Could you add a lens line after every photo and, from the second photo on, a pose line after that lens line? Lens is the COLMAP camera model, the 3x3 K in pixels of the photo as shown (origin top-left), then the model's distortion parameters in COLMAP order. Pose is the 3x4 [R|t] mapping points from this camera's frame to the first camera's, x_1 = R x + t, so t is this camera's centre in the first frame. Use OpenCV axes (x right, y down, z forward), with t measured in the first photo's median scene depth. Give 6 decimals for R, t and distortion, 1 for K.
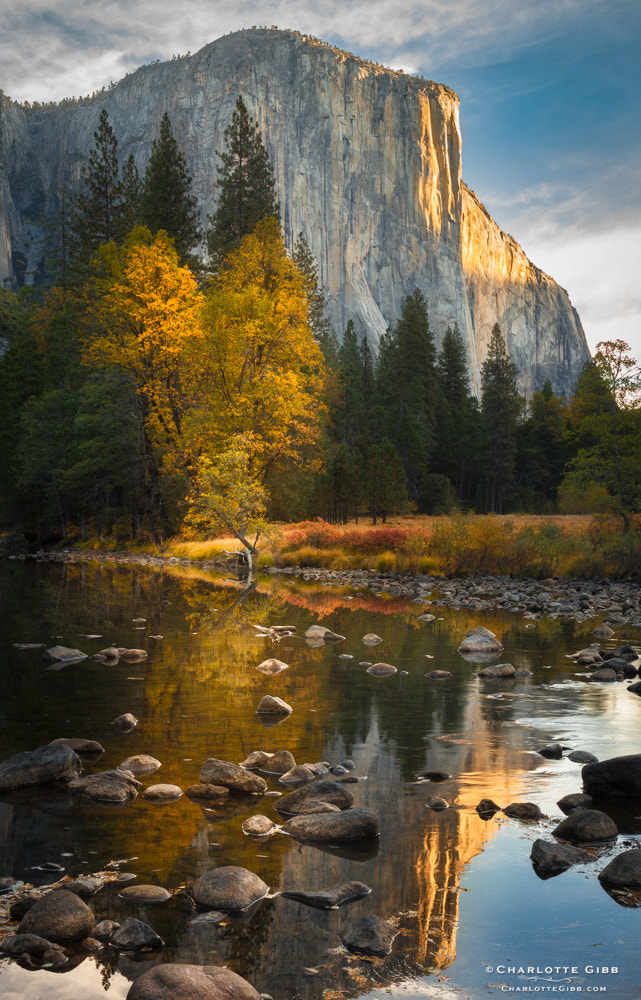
lens RADIAL K [[992.9, 0, 313.7], [0, 992.9, 501.9], [0, 0, 1]] dist [-0.002910, 0.000000]
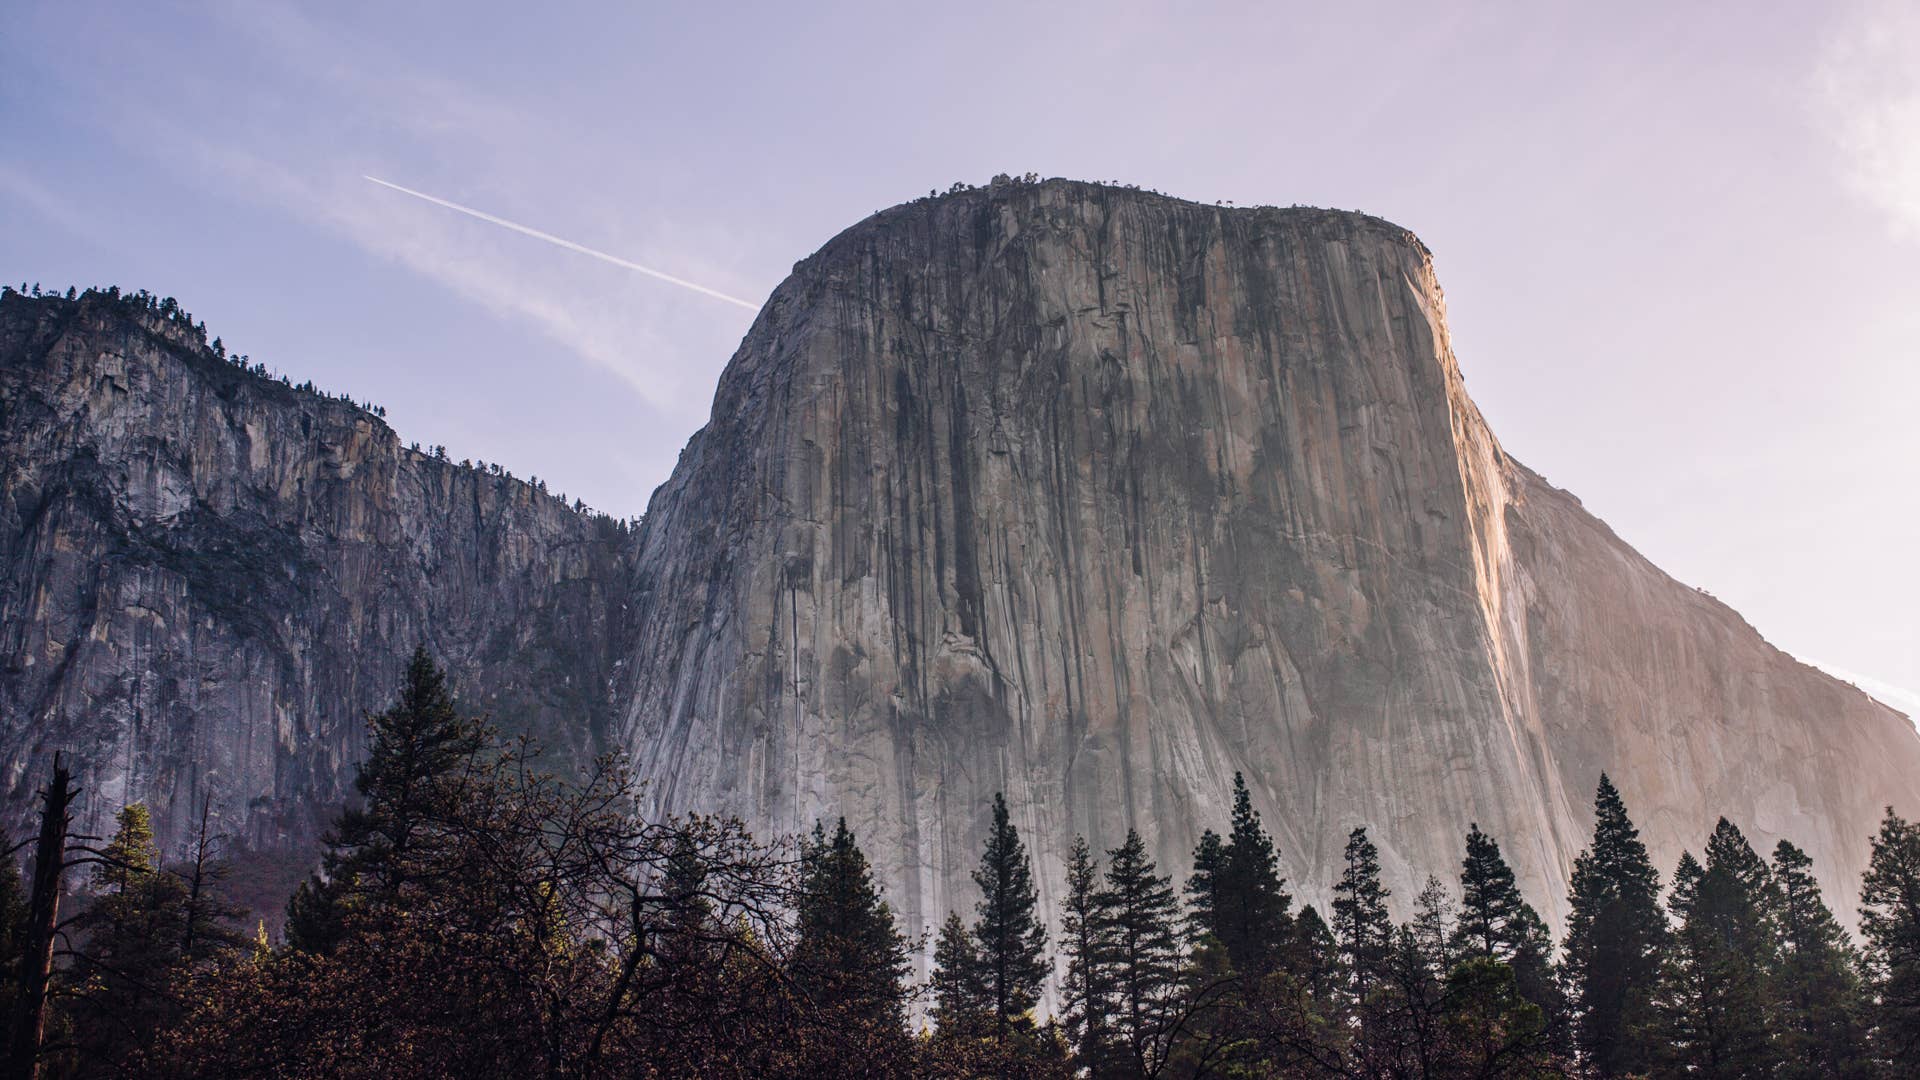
lens RADIAL K [[1901.8, 0, 958.1], [0, 1901.8, 546.9], [0, 0, 1]] dist [-0.071819, 0.000000]
pose [[0.952595, -0.168436, -0.253360, 0.152379], [0.054197, 0.913391, -0.403459, 0.003050], [0.299374, 0.370602, 0.879221, 0.345328]]
